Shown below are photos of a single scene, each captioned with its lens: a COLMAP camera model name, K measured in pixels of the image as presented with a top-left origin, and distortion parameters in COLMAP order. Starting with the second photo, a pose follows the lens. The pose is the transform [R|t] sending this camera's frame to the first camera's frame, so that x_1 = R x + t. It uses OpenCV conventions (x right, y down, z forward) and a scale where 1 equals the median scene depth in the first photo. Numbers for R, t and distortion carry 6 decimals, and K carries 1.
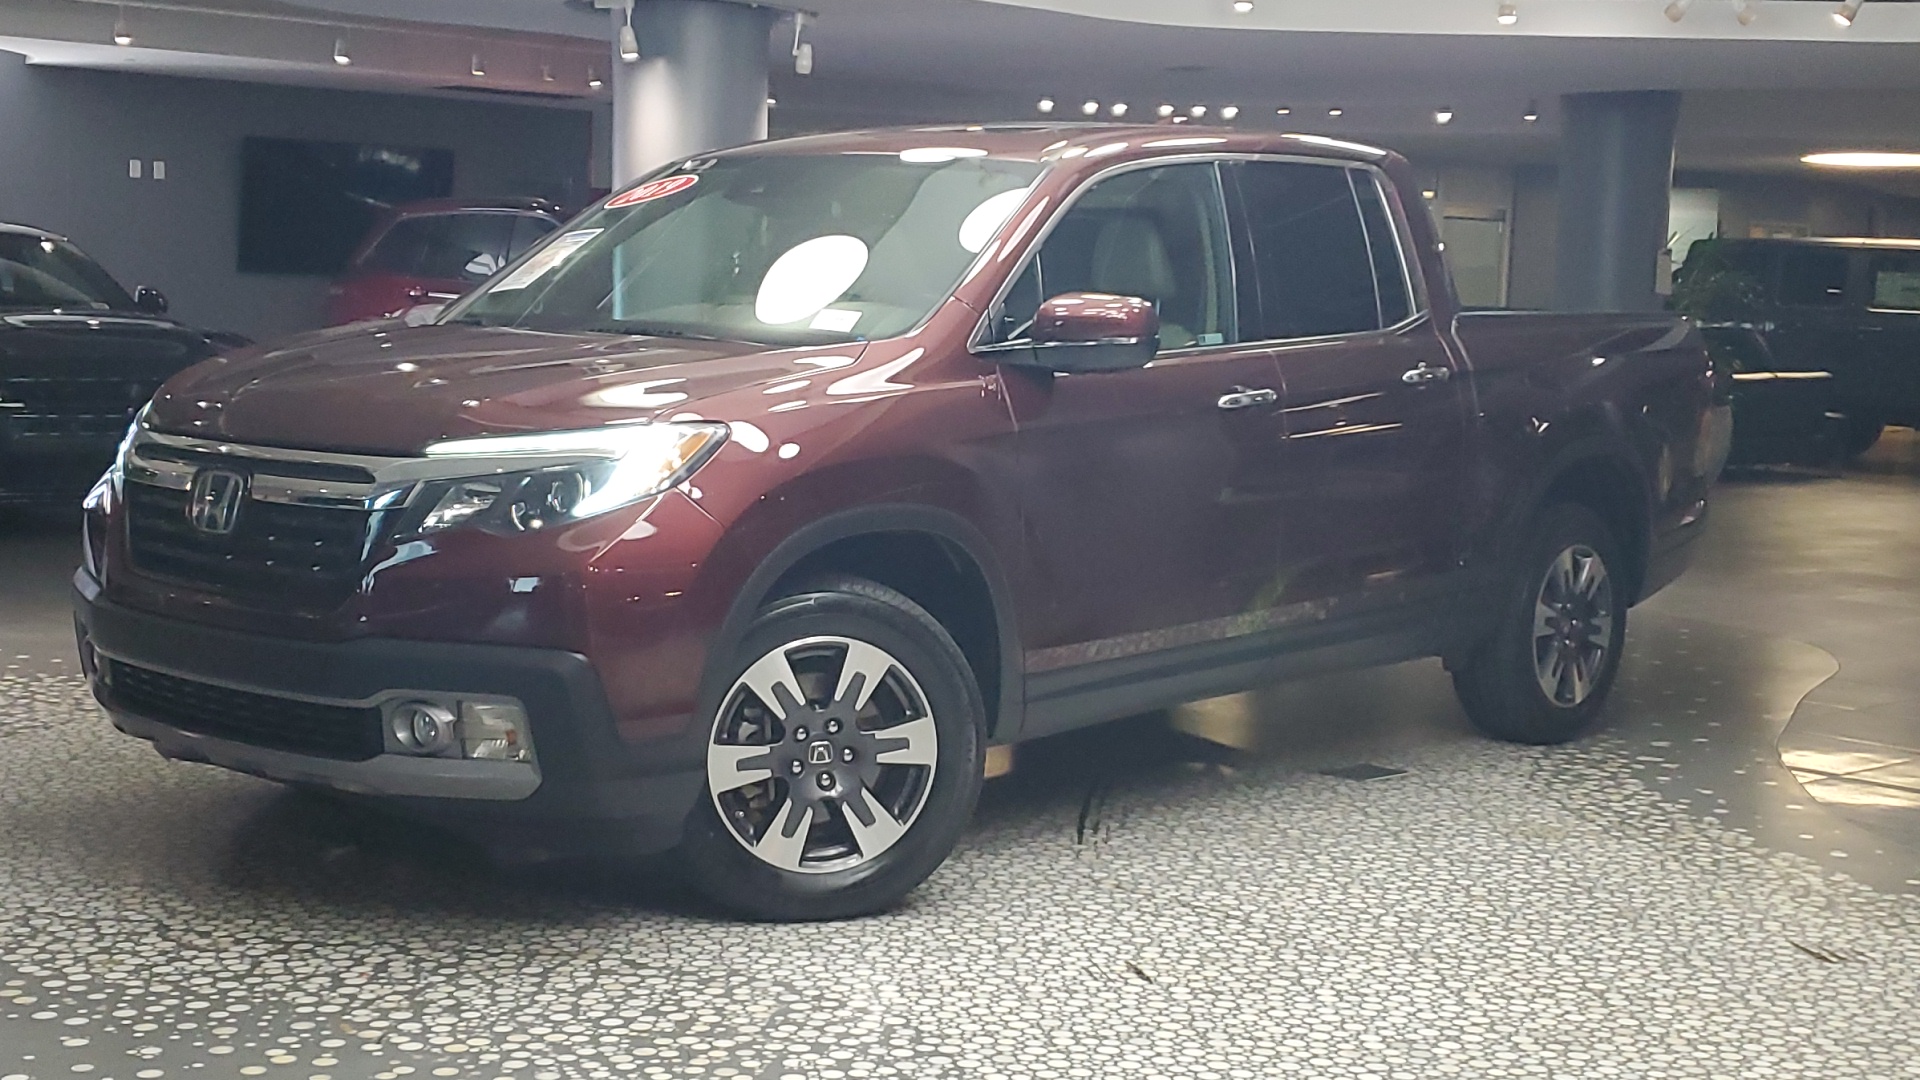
lens RADIAL K [[1514.1, 0, 960.0], [0, 1514.1, 540.0], [0, 0, 1]] dist [0.060470, -0.115573]
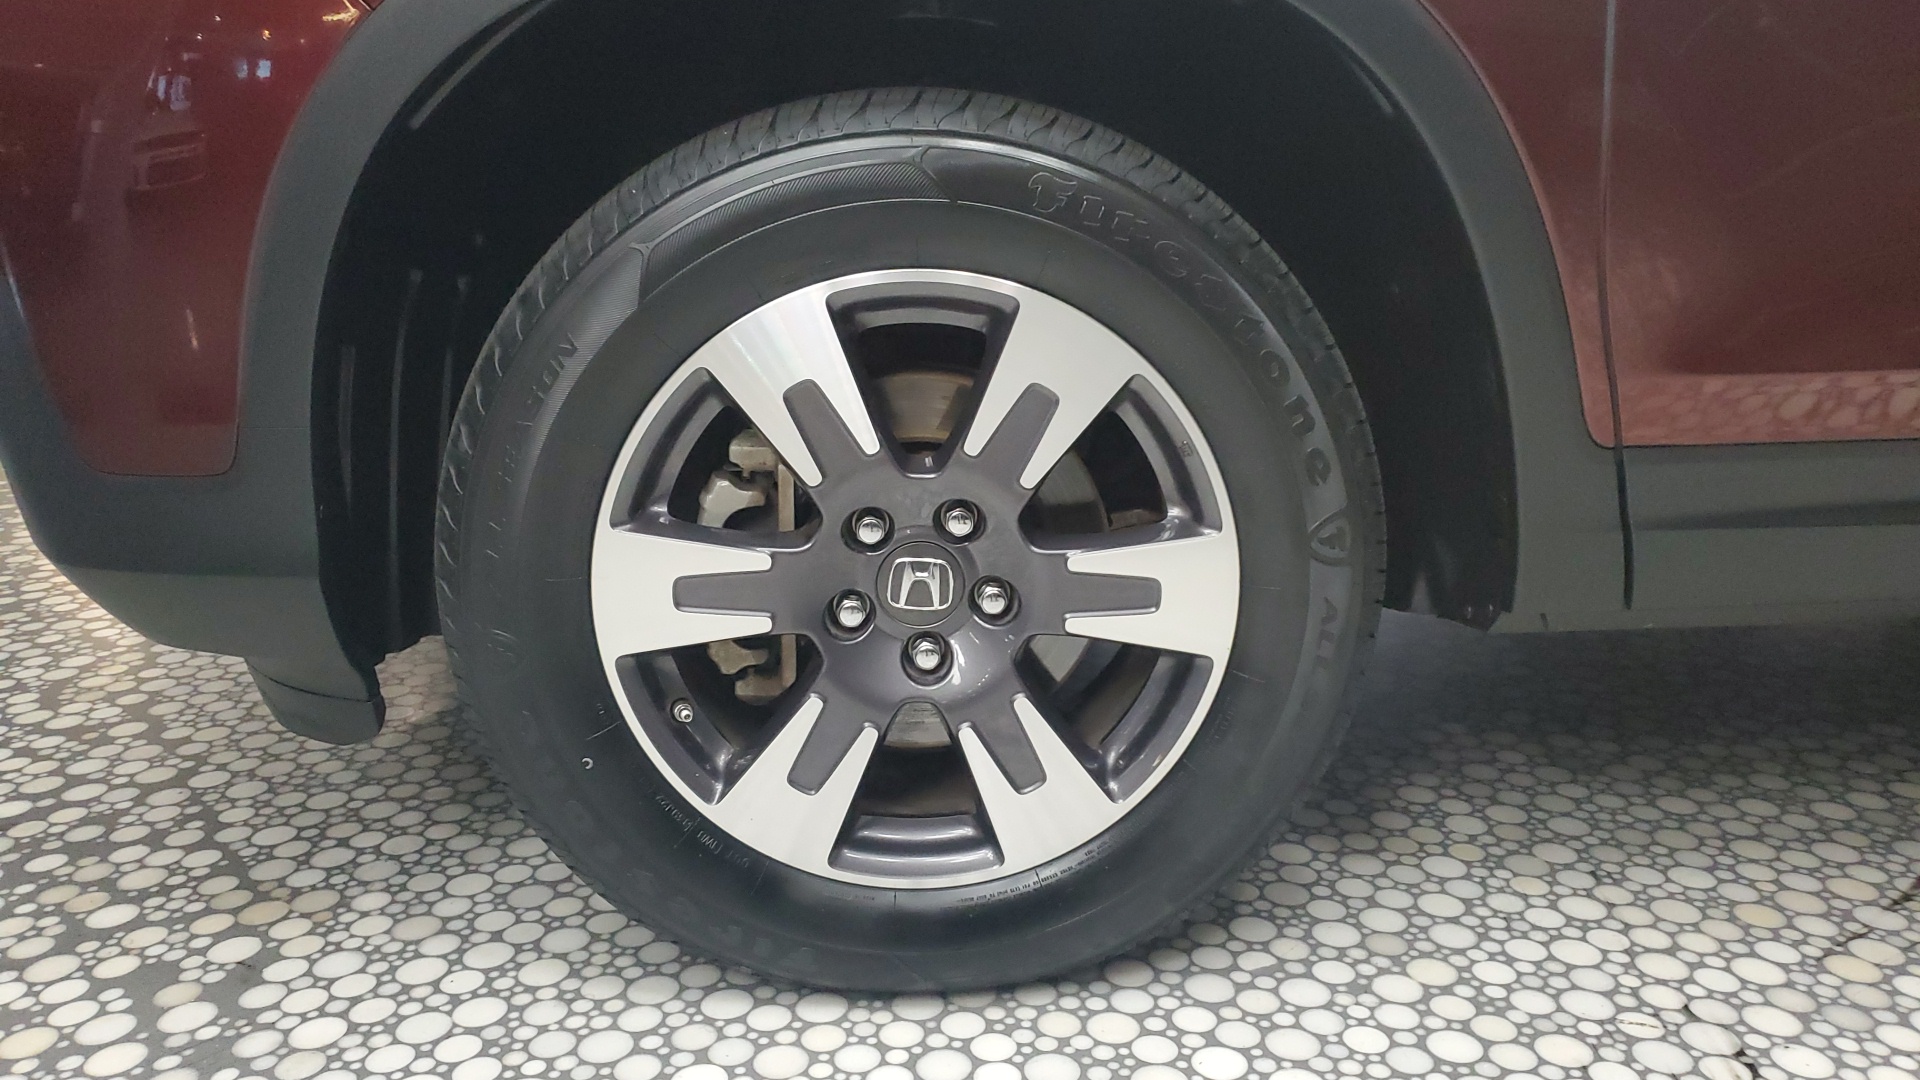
lens RADIAL K [[1514.1, 0, 960.0], [0, 1514.1, 540.0], [0, 0, 1]] dist [0.060470, -0.115573]
pose [[0.948905, 0.146256, -0.279621, 0.021696], [-0.093533, 0.976646, 0.193430, 0.055344], [0.301381, -0.157393, 0.940424, 0.650067]]
